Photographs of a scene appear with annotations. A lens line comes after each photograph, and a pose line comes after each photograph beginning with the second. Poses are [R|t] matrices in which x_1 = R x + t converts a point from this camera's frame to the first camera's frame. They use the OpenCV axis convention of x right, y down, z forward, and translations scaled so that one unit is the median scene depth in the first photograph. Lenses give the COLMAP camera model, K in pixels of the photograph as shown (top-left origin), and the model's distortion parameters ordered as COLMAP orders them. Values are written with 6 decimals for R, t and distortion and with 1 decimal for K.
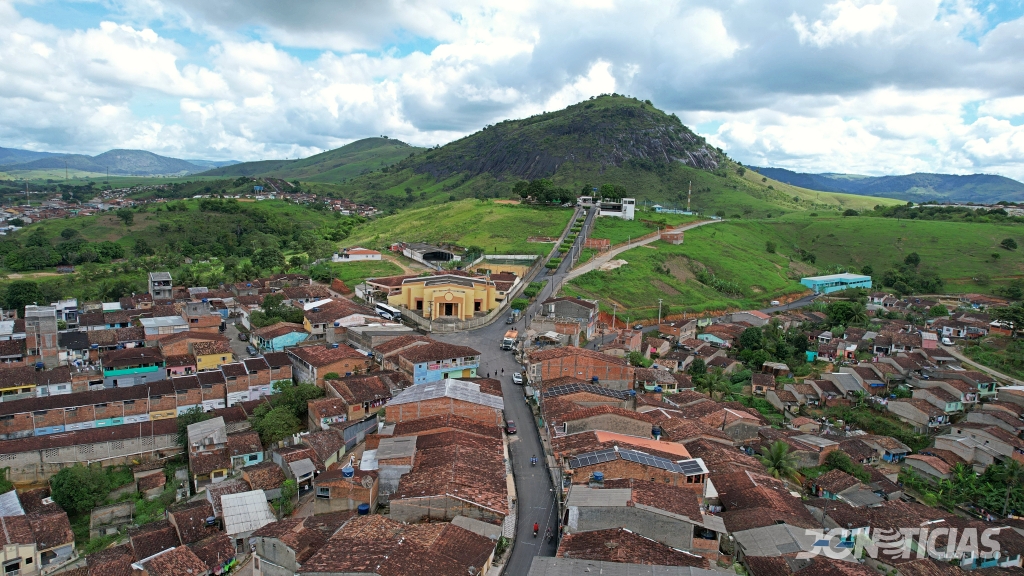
lens RADIAL K [[679.6, 0, 512.0], [0, 679.6, 288.0], [0, 0, 1]] dist [-0.085035, 0.085684]
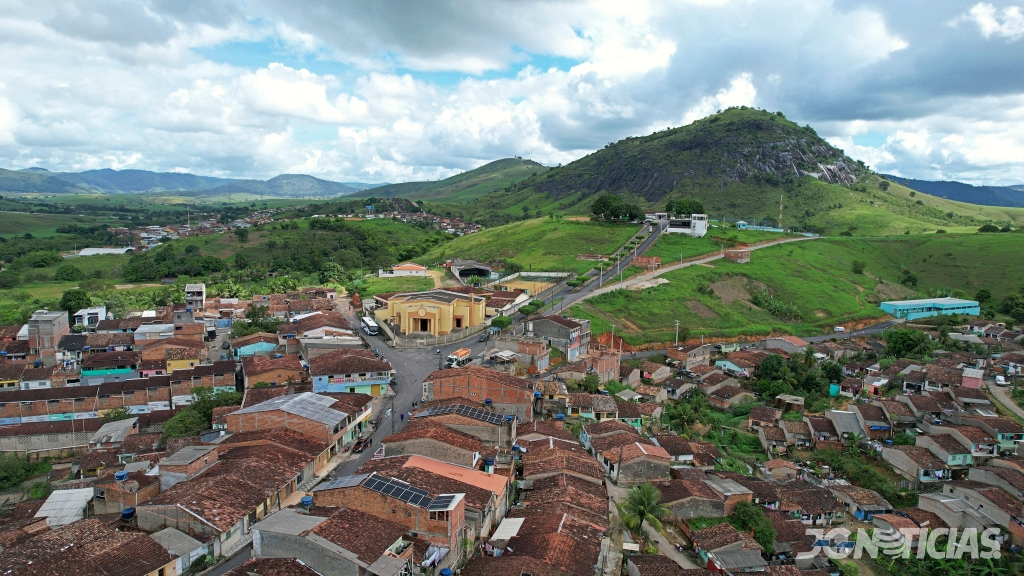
lens RADIAL K [[679.6, 0, 512.0], [0, 679.6, 288.0], [0, 0, 1]] dist [-0.085035, 0.085684]
pose [[0.974738, 0.015444, -0.222817, 0.133409], [-0.021765, 0.999427, -0.025939, 0.000187], [0.222289, 0.030134, 0.974515, 0.031792]]
